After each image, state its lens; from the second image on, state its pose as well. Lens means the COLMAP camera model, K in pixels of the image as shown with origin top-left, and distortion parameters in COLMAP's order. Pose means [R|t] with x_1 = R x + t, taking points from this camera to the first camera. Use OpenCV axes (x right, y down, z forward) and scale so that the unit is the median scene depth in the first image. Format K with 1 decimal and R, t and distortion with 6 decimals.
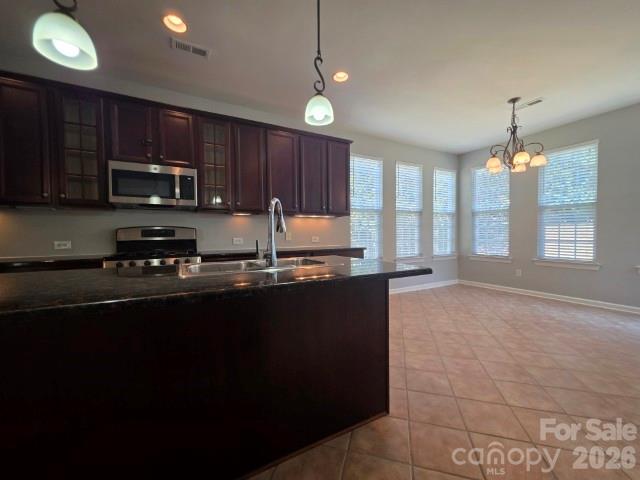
lens RADIAL K [[258.7, 0, 321.4], [0, 258.7, 239.7], [0, 0, 1]] dist [-0.000172, 0.000062]
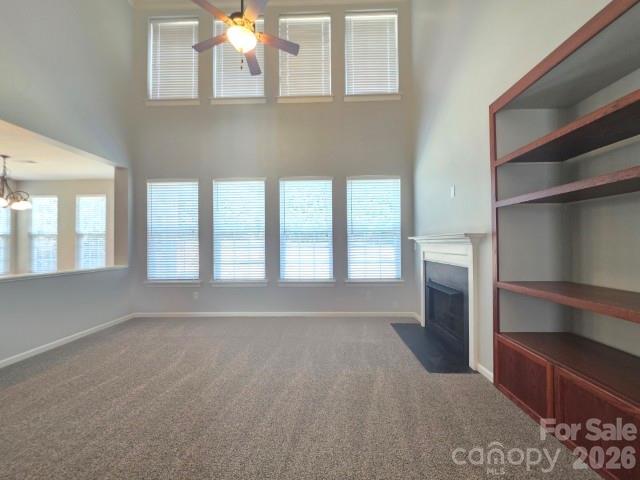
lens RADIAL K [[258.7, 0, 321.4], [0, 258.7, 239.7], [0, 0, 1]] dist [-0.000172, 0.000062]
pose [[0.508975, 0.023730, 0.860454, 0.342928], [0.028386, 0.998614, -0.044331, 0.001569], [-0.860313, 0.046988, 0.507596, -0.855651]]
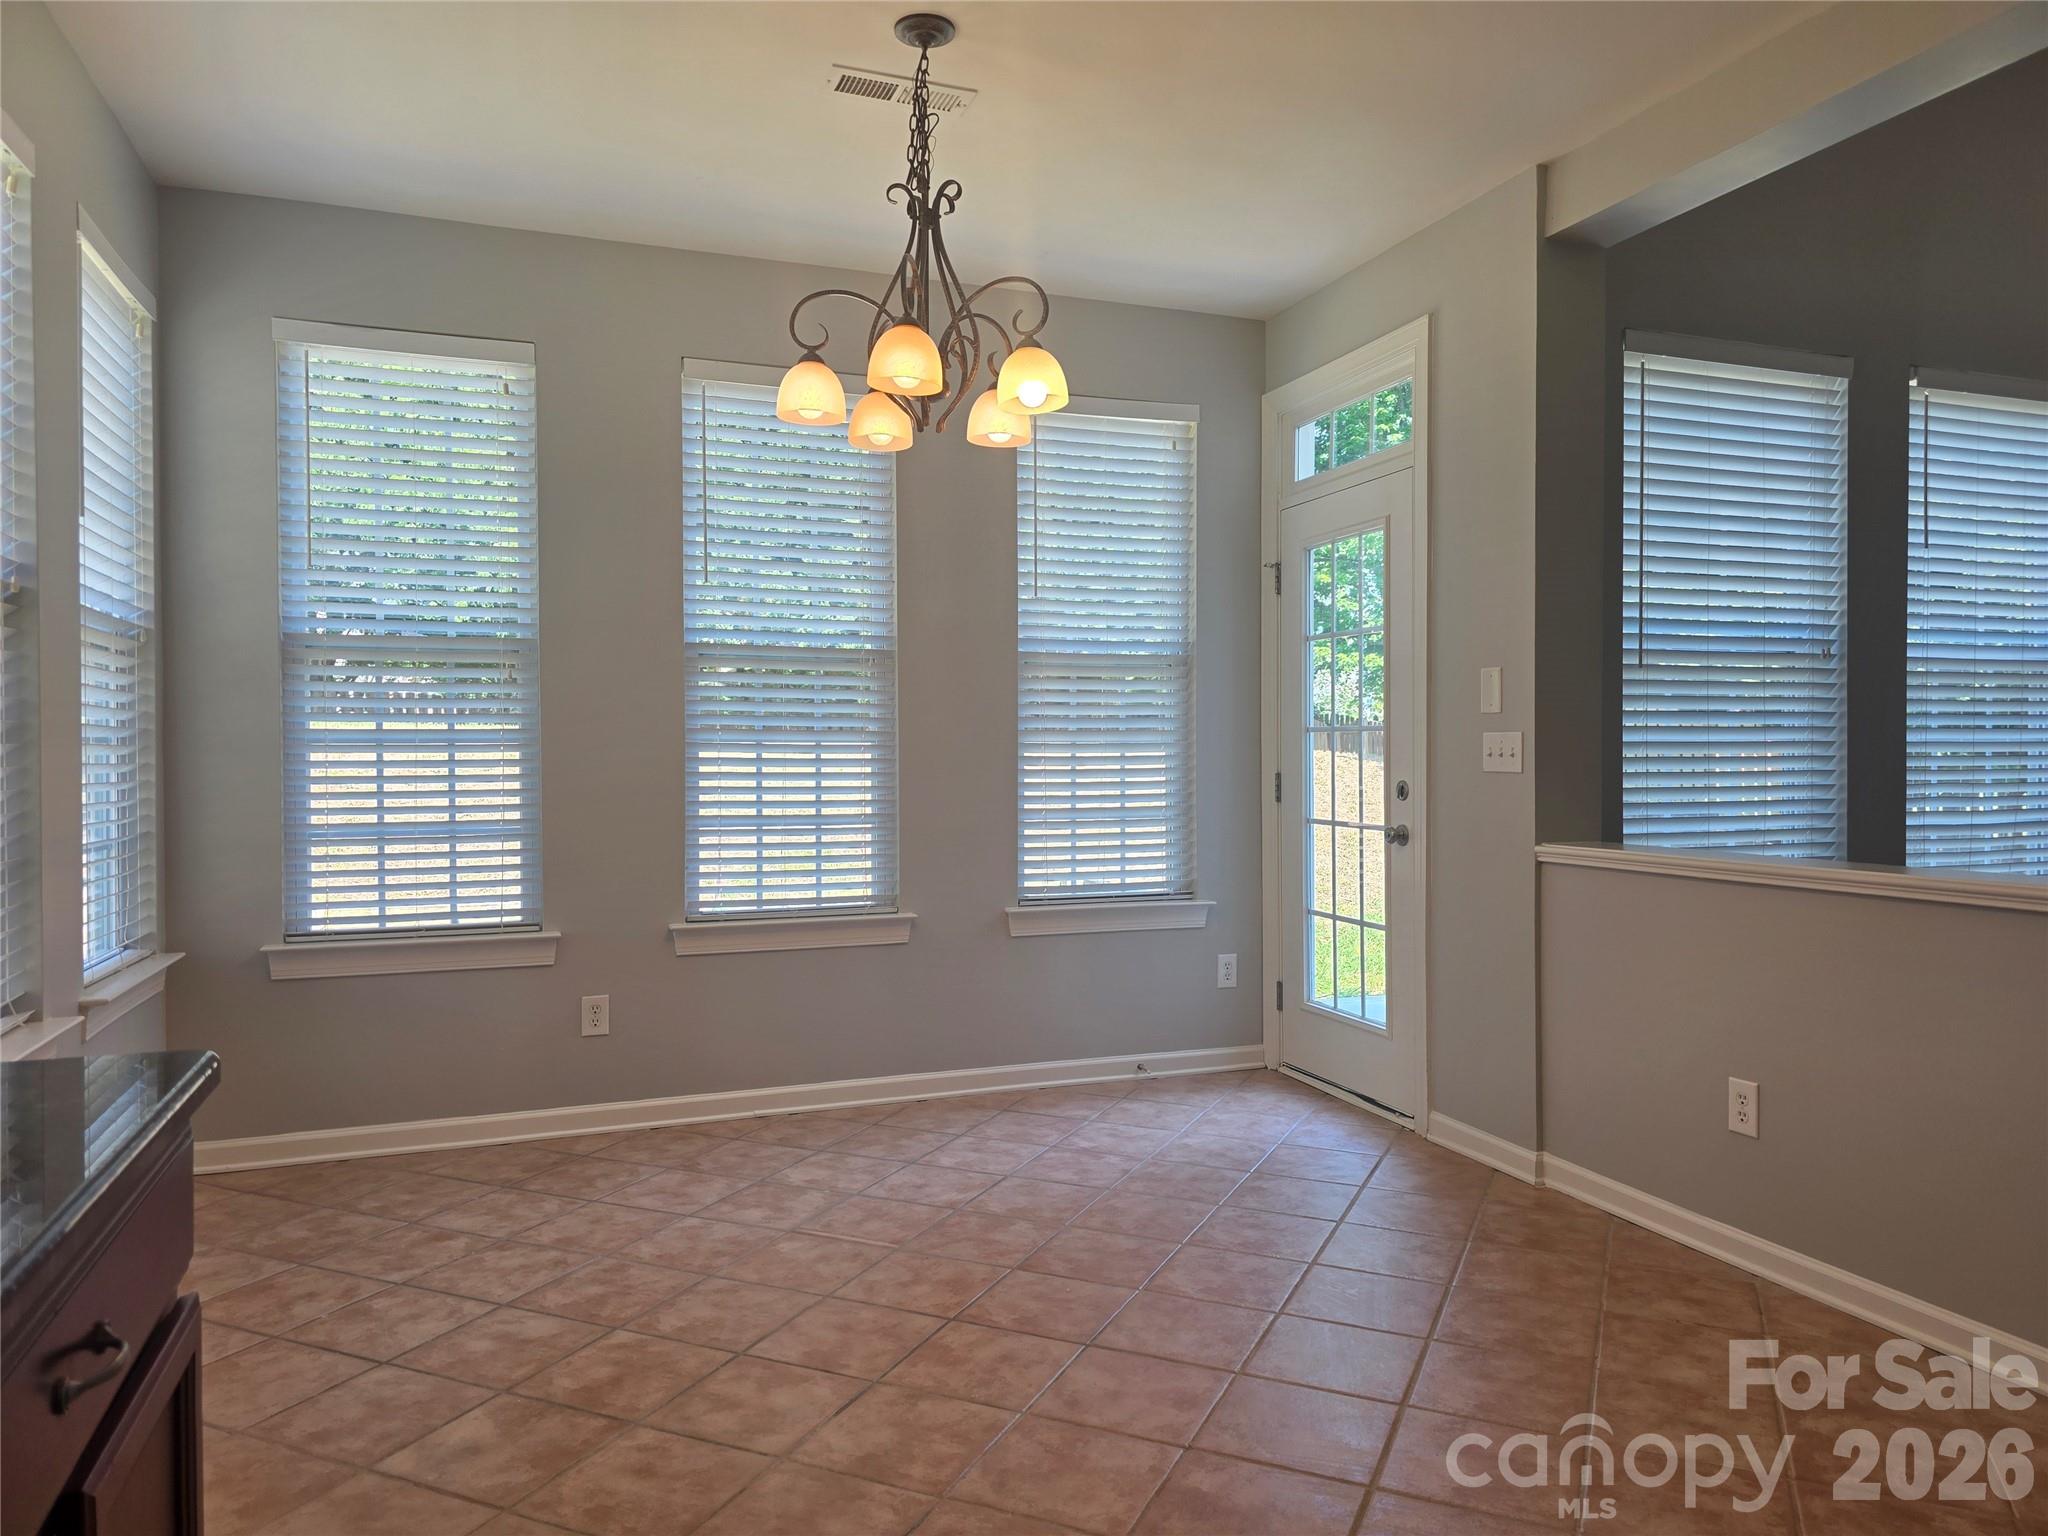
lens RADIAL K [[1369.2, 0, 1026.0], [0, 1369.2, 762.4], [0, 0, 1]] dist [0.038740, -0.002456]
pose [[0.151737, 0.010888, 0.988361, -0.120633], [0.029359, 0.999448, -0.015517, -0.019925], [-0.987985, 0.031372, 0.151334, 0.640042]]
